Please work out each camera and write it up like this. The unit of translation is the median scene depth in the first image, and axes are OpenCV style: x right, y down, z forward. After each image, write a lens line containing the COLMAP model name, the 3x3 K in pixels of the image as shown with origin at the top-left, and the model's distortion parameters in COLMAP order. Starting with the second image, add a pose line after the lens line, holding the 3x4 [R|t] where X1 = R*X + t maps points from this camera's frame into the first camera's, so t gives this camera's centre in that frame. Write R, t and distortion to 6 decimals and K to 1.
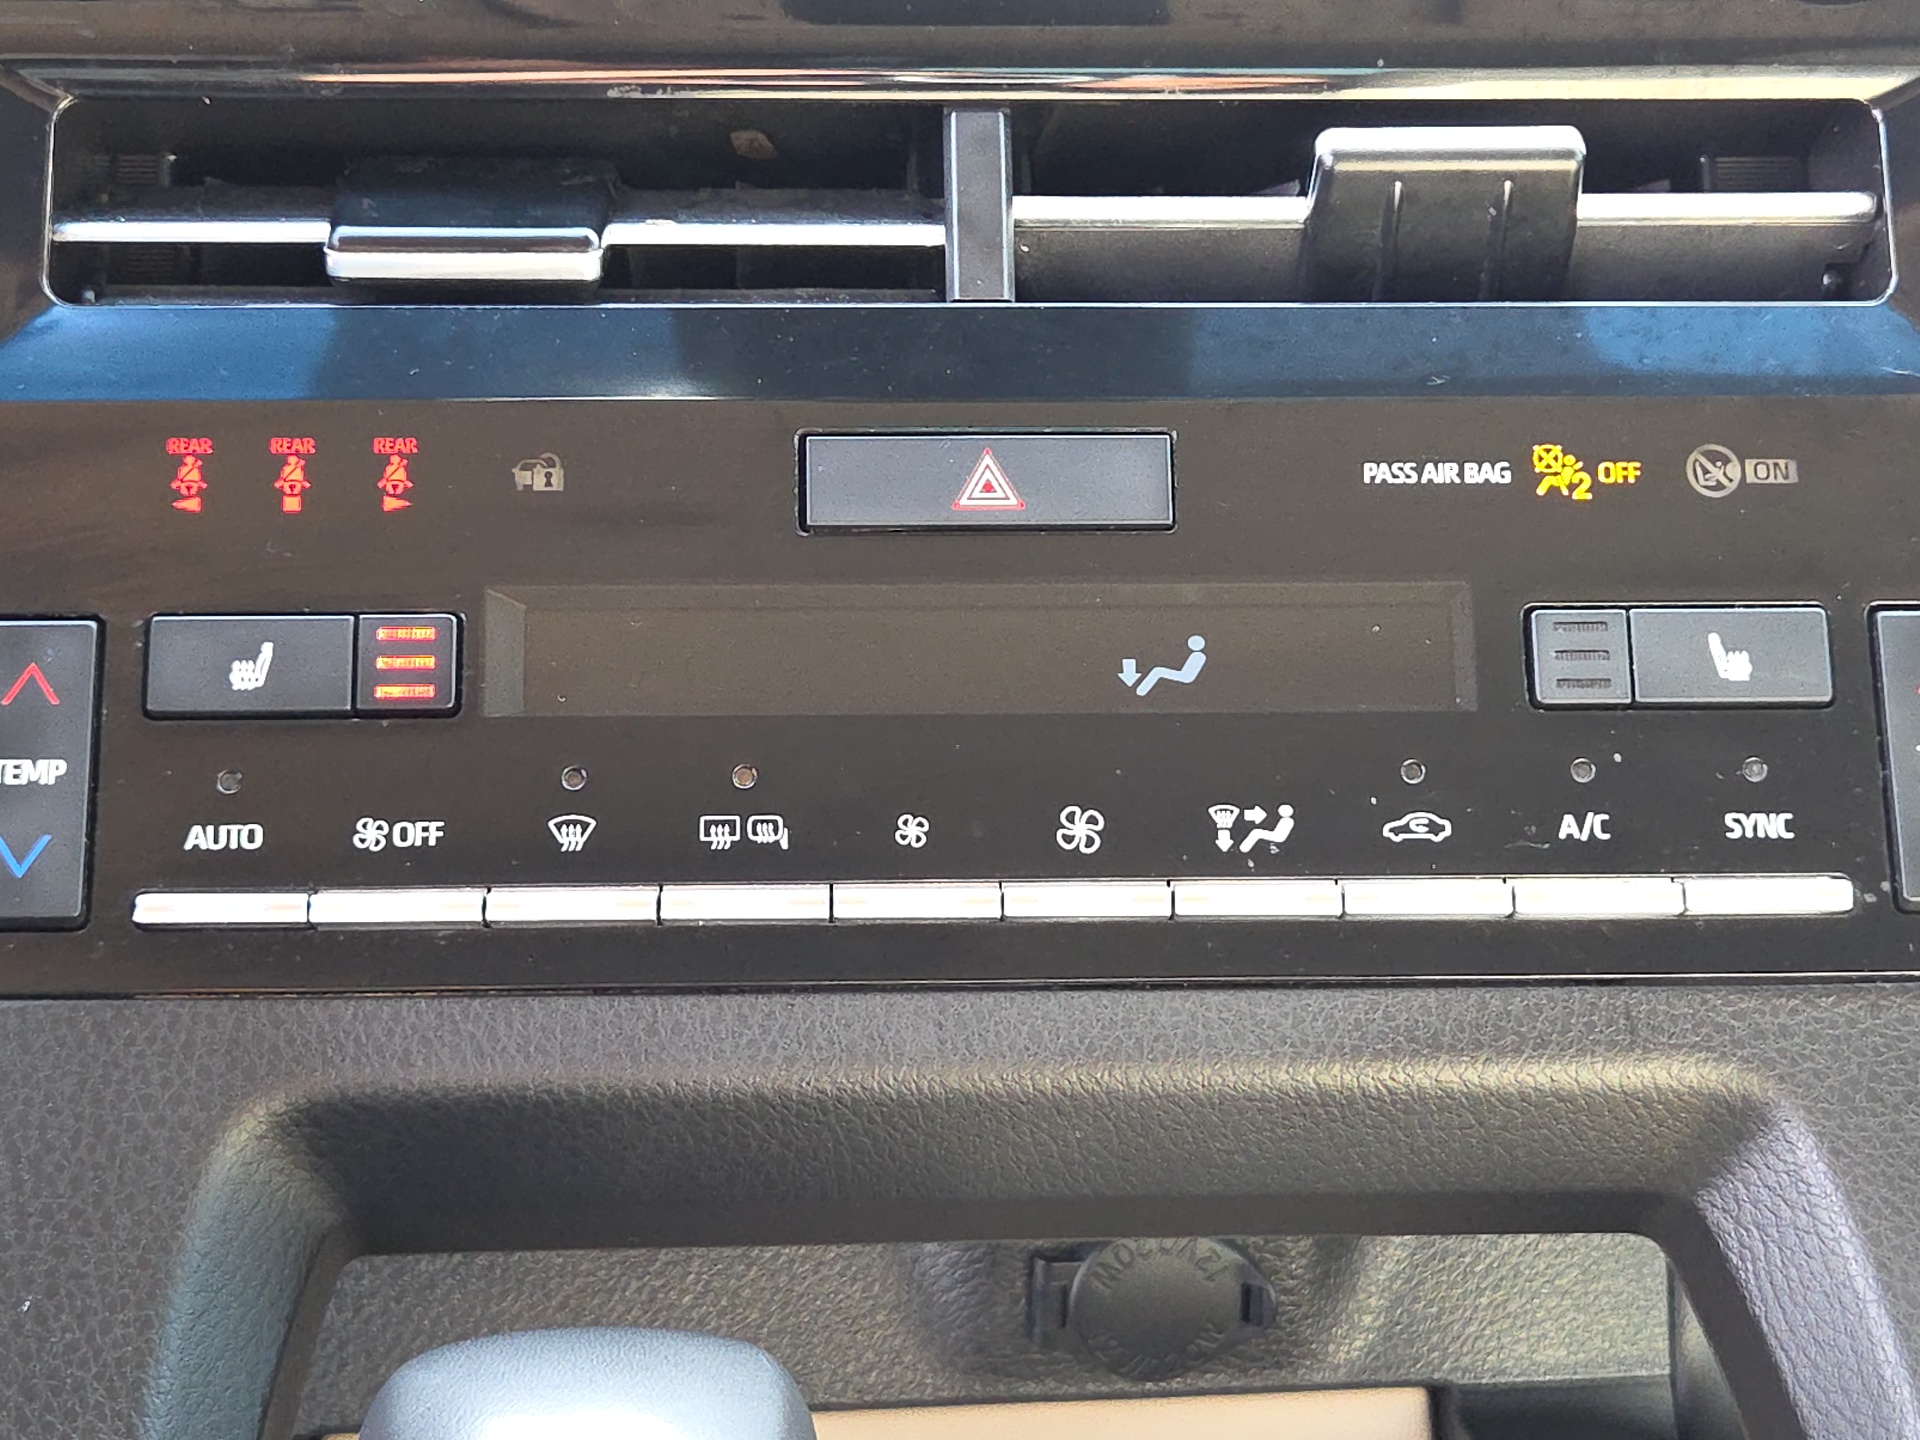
lens RADIAL K [[3061.0, 0, 960.0], [0, 3061.0, 720.0], [0, 0, 1]] dist [0.061382, 0.050204]
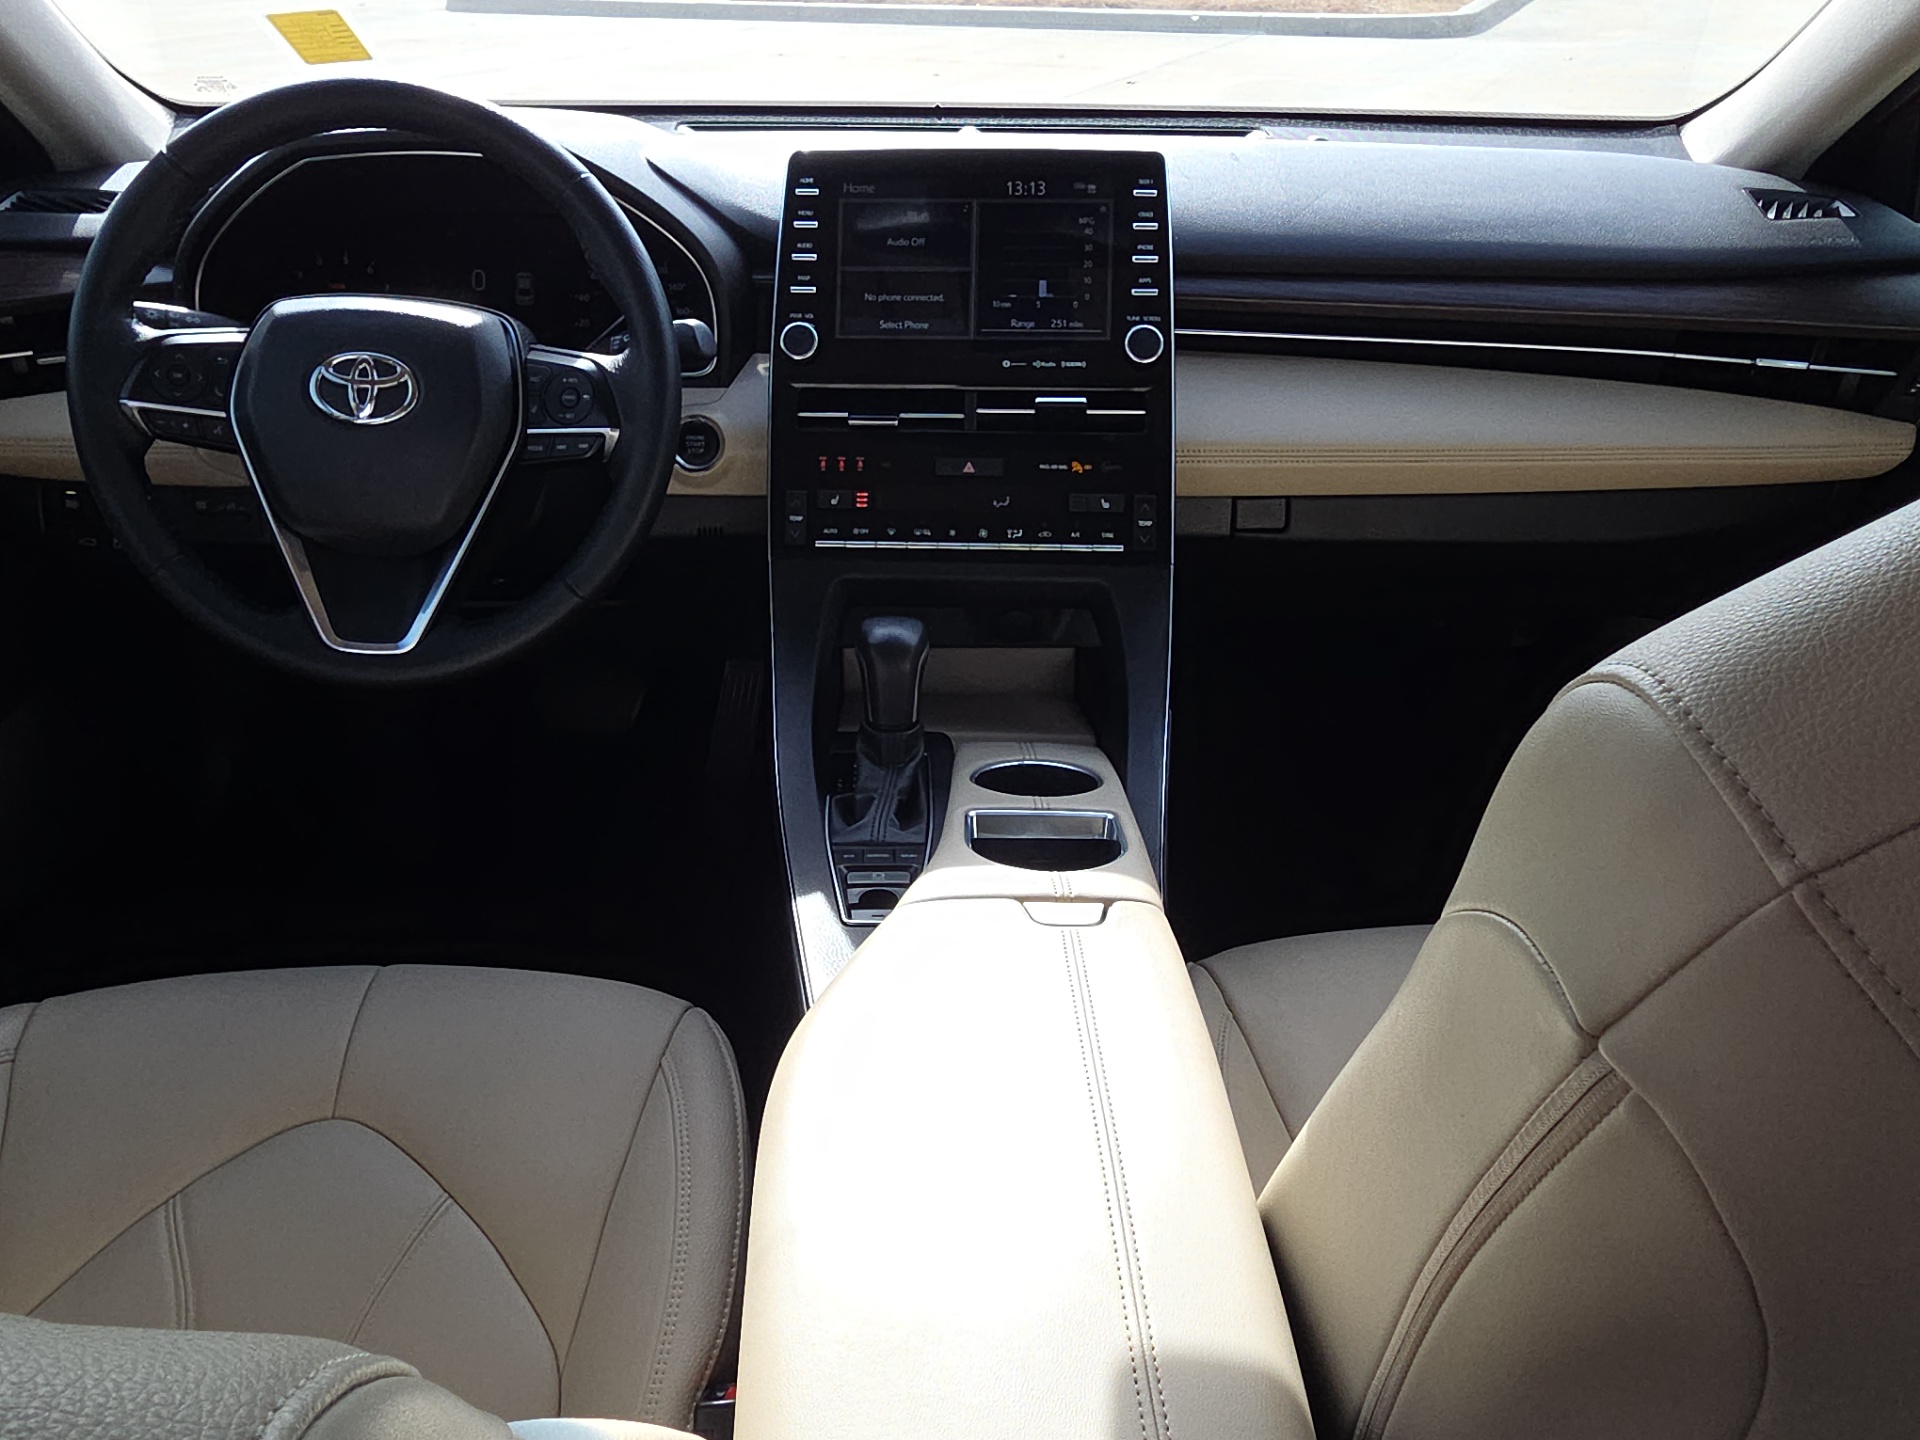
lens RADIAL K [[1522.5, 0, 941.7], [0, 1522.5, 724.0], [0, 0, 1]] dist [0.000605, 0.004717]
pose [[0.994827, 0.036182, -0.094919, 0.234570], [-0.015897, 0.978354, 0.206328, -0.189916], [0.100330, -0.203751, 0.973868, -1.721766]]
